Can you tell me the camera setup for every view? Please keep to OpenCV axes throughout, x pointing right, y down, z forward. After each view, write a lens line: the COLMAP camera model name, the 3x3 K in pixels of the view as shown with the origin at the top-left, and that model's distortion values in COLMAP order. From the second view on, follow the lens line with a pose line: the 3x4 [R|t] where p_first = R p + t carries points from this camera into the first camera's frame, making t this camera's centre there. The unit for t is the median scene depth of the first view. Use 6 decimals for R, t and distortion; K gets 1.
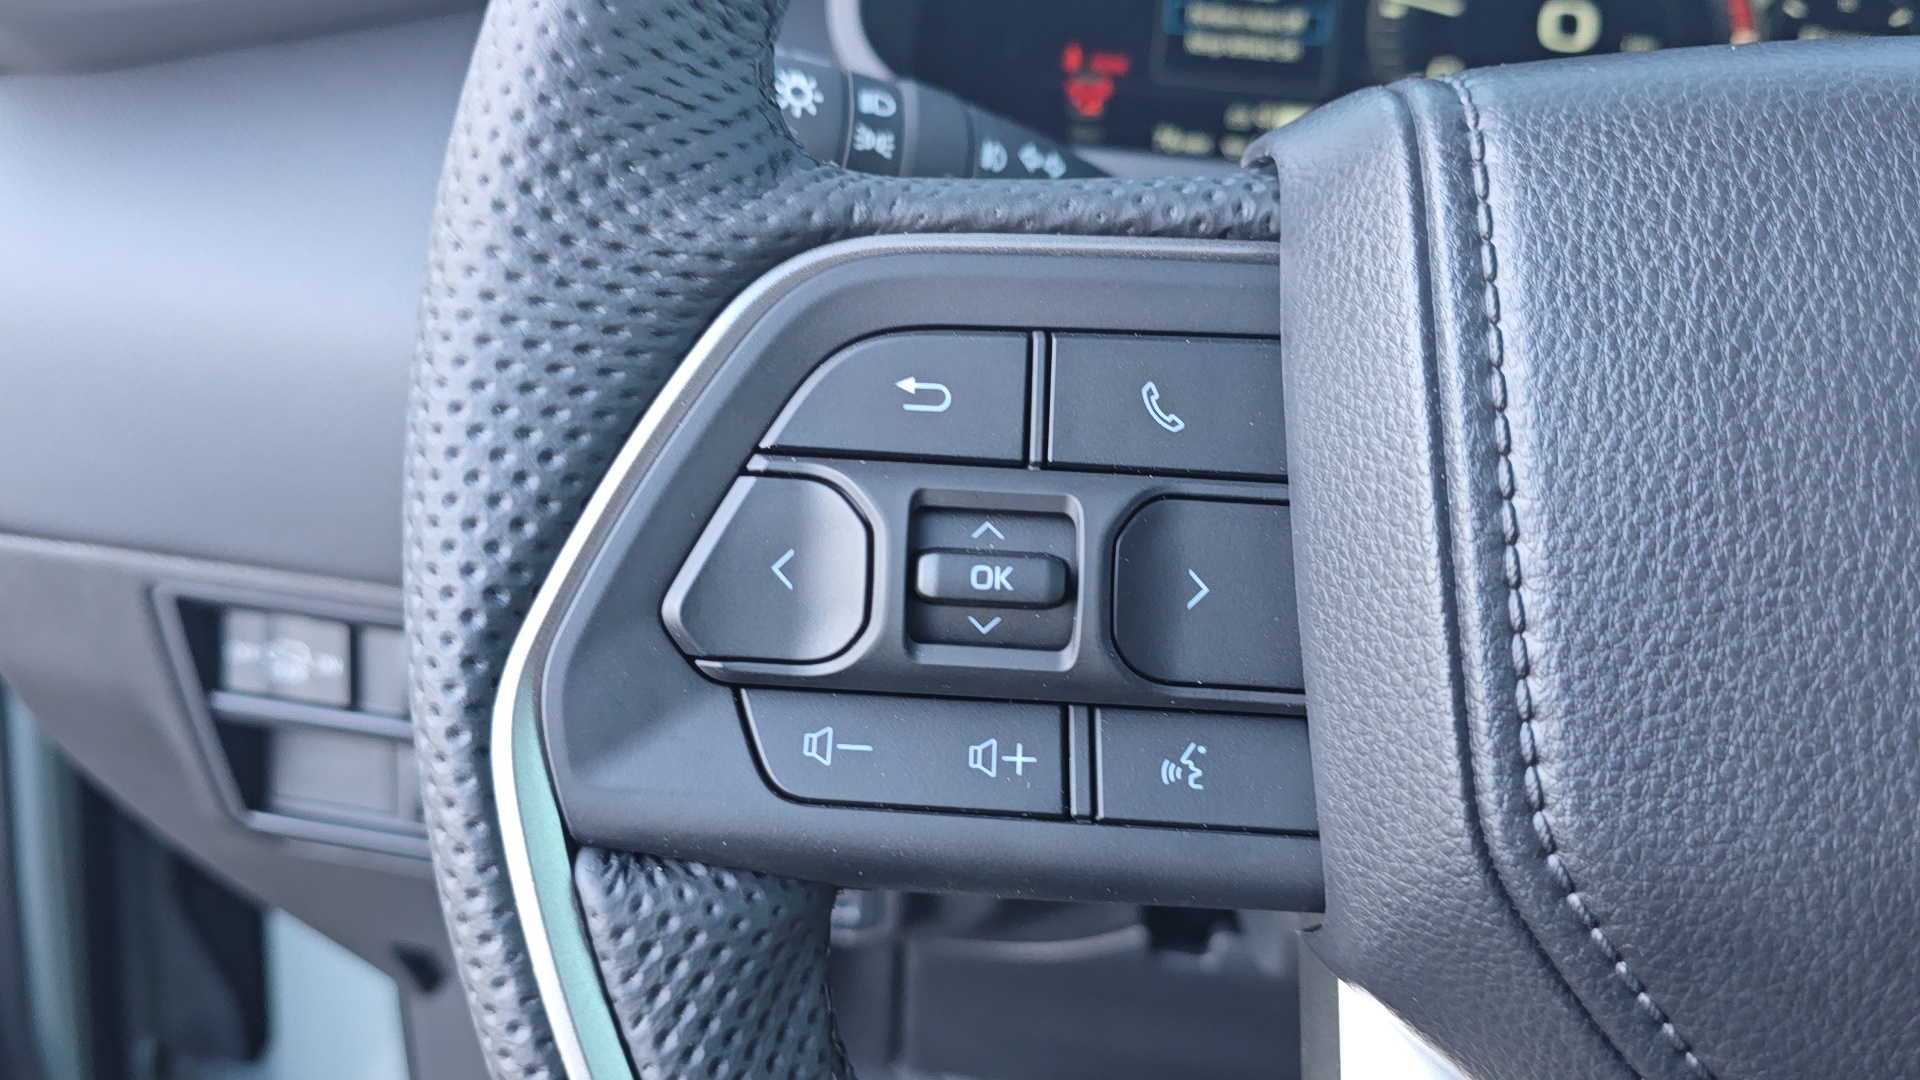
lens RADIAL K [[1587.5, 0, 945.0], [0, 1587.5, 556.4], [0, 0, 1]] dist [-0.001200, 0.003557]
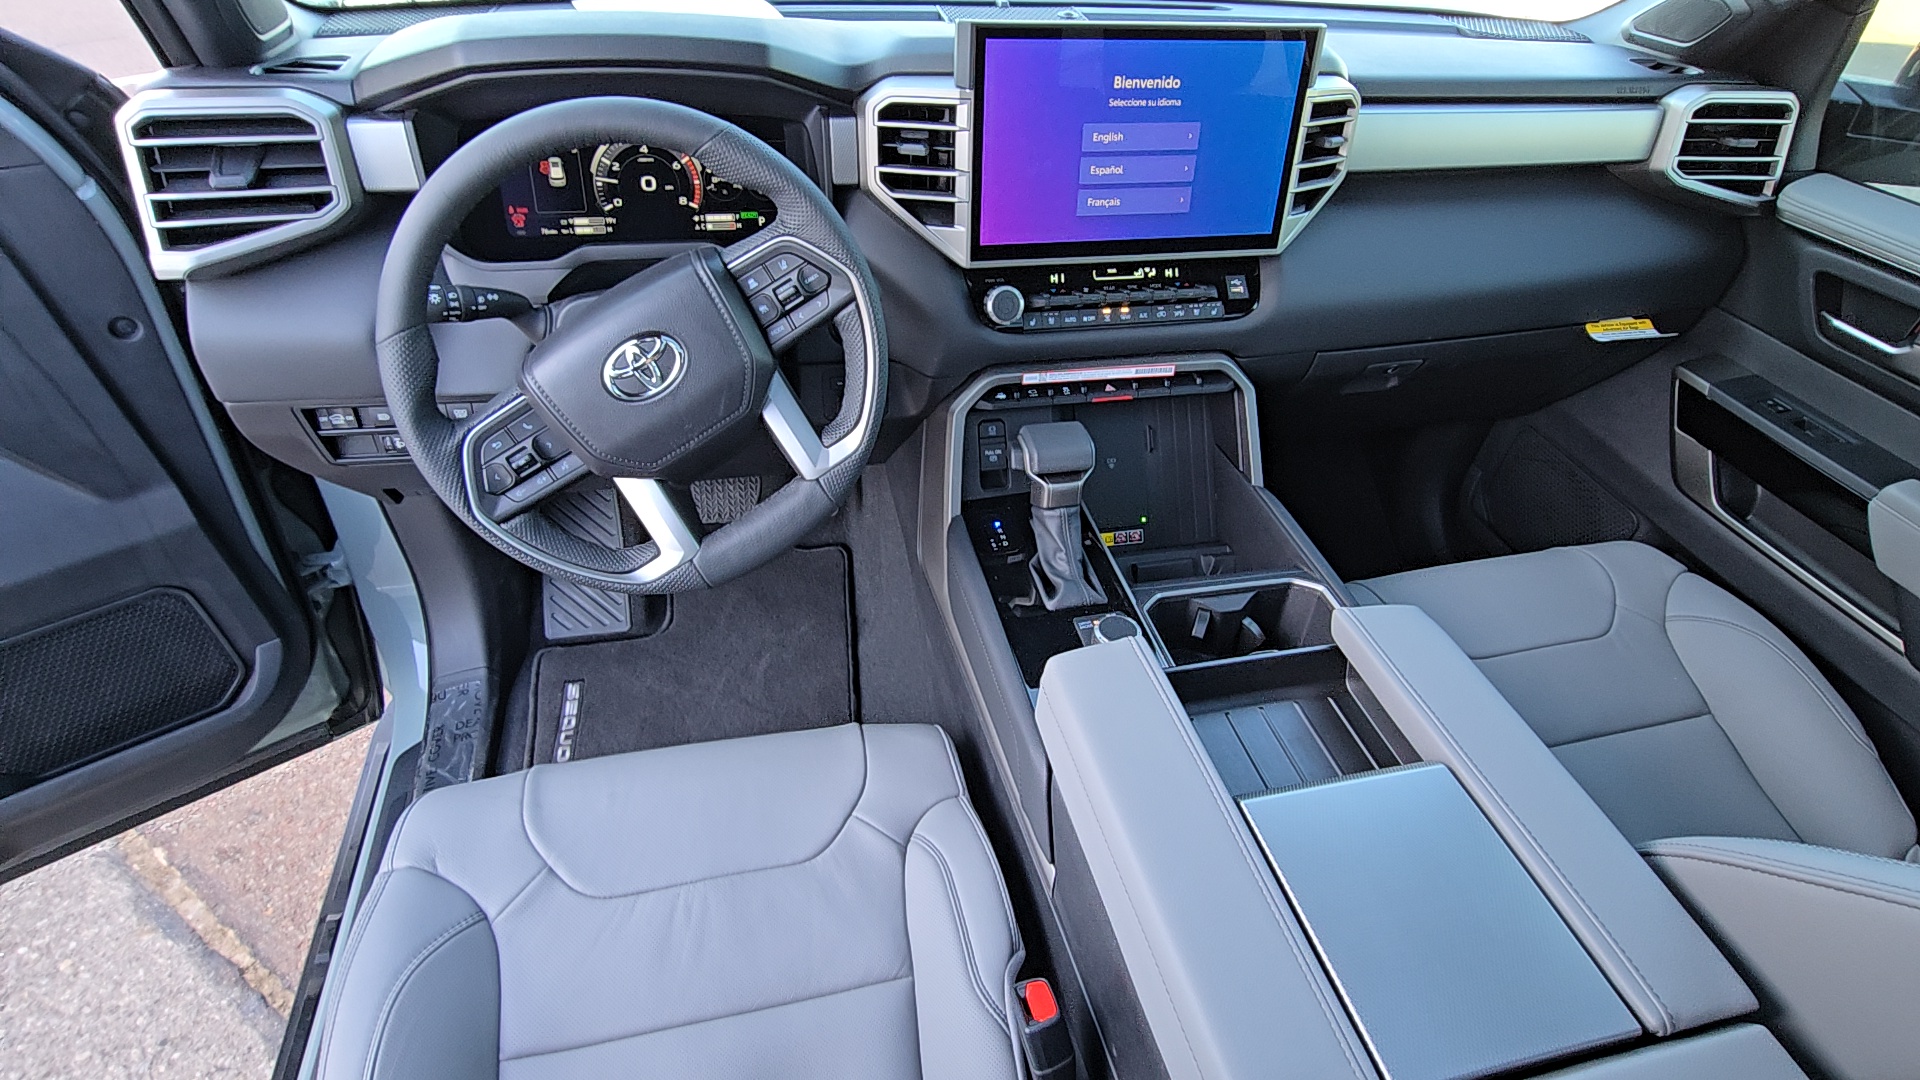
lens RADIAL K [[967.2, 0, 971.4], [0, 967.2, 540.4], [0, 0, 1]] dist [0.001693, 0.000456]
pose [[0.940459, -0.232435, 0.248012, 0.802298], [0.128441, 0.918564, 0.373823, -0.733790], [-0.314704, -0.319710, 0.893726, -3.533458]]
